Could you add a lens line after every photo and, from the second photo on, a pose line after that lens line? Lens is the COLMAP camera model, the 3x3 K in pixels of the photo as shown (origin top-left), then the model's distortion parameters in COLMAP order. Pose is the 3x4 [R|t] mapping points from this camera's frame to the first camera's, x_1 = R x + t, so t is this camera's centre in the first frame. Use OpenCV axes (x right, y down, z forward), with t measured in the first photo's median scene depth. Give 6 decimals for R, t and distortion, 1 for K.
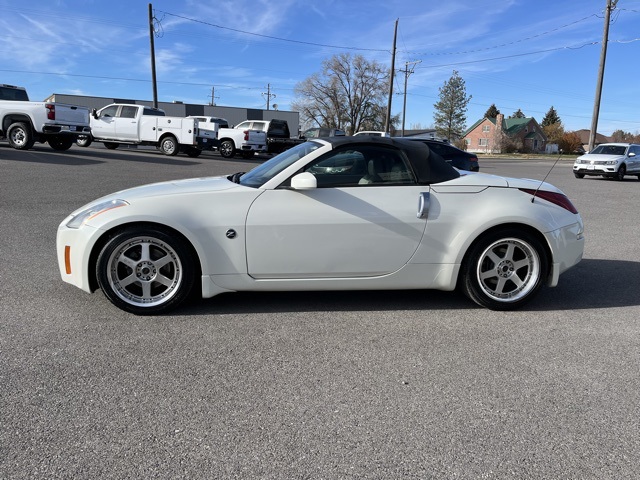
lens RADIAL K [[482.7, 0, 322.3], [0, 482.7, 238.5], [0, 0, 1]] dist [0.071177, -0.096670]
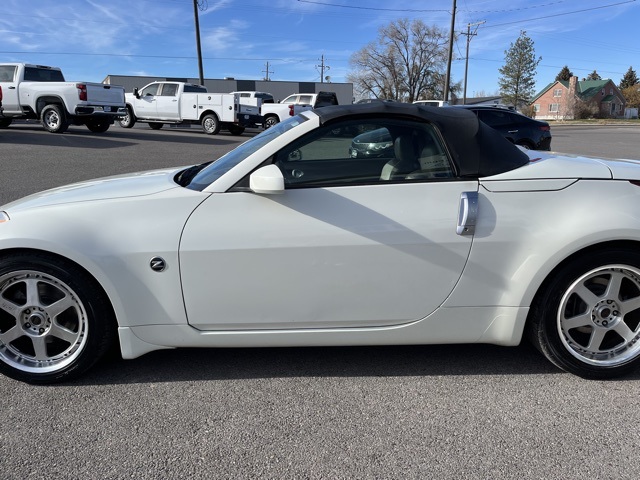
lens RADIAL K [[482.7, 0, 325.6], [0, 482.7, 236.4], [0, 0, 1]] dist [0.071177, -0.096670]
pose [[0.993365, -0.005969, -0.114851, 0.019150], [0.011506, 0.998800, 0.047608, -0.013387], [0.114429, -0.048614, 0.992241, 0.069577]]
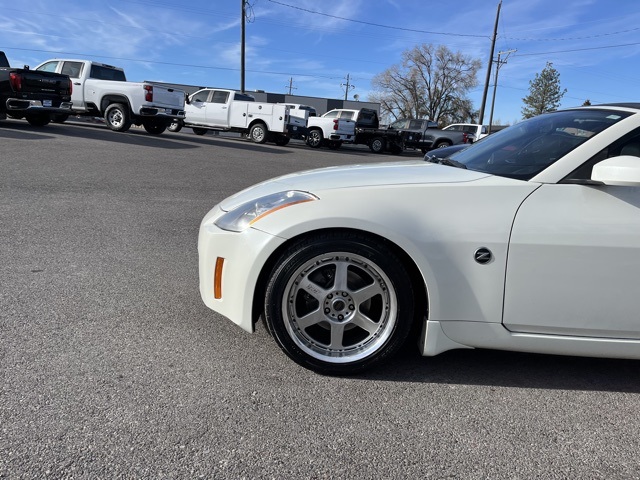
lens RADIAL K [[482.7, 0, 314.9], [0, 482.7, 237.6], [0, 0, 1]] dist [0.071177, -0.096670]
pose [[0.987769, 0.058458, -0.144550, -0.055149], [-0.056864, 0.998267, 0.015143, -0.005204], [0.145185, -0.006739, 0.989382, 0.067814]]
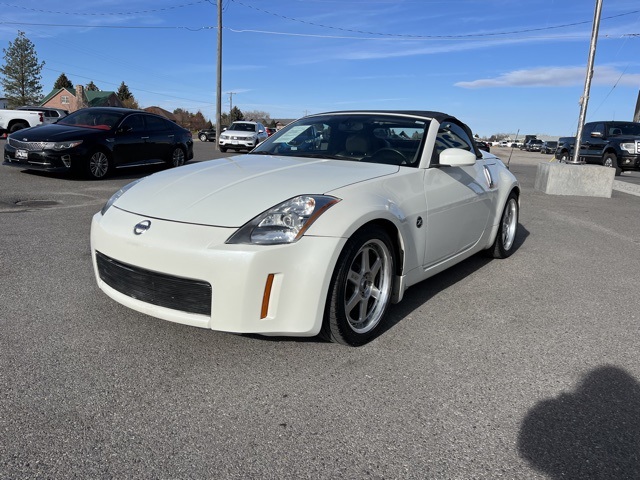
lens RADIAL K [[482.7, 0, 307.5], [0, 482.7, 239.2], [0, 0, 1]] dist [0.071177, -0.096670]
pose [[0.695888, -0.147569, 0.702825, -0.167747], [0.111077, 0.989000, 0.097675, -0.015377], [-0.709508, 0.010096, 0.704625, 0.095889]]
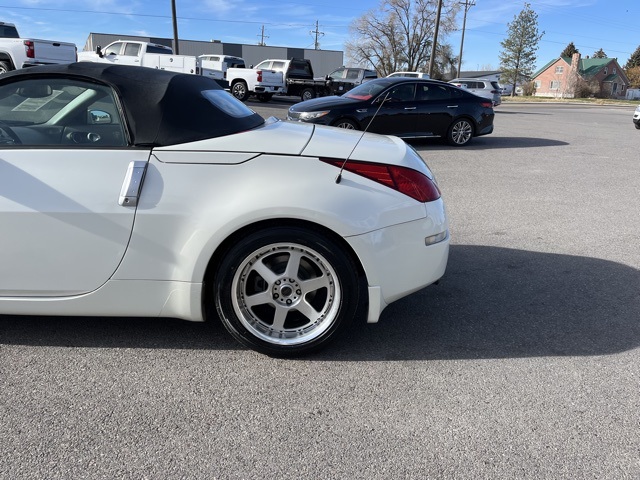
lens RADIAL K [[482.7, 0, 318.0], [0, 482.7, 235.5], [0, 0, 1]] dist [0.071177, -0.096670]
pose [[0.991122, 0.043367, -0.125687, 0.096571], [-0.030042, 0.993908, 0.106037, -0.014283], [0.129520, -0.101320, 0.986387, 0.082822]]
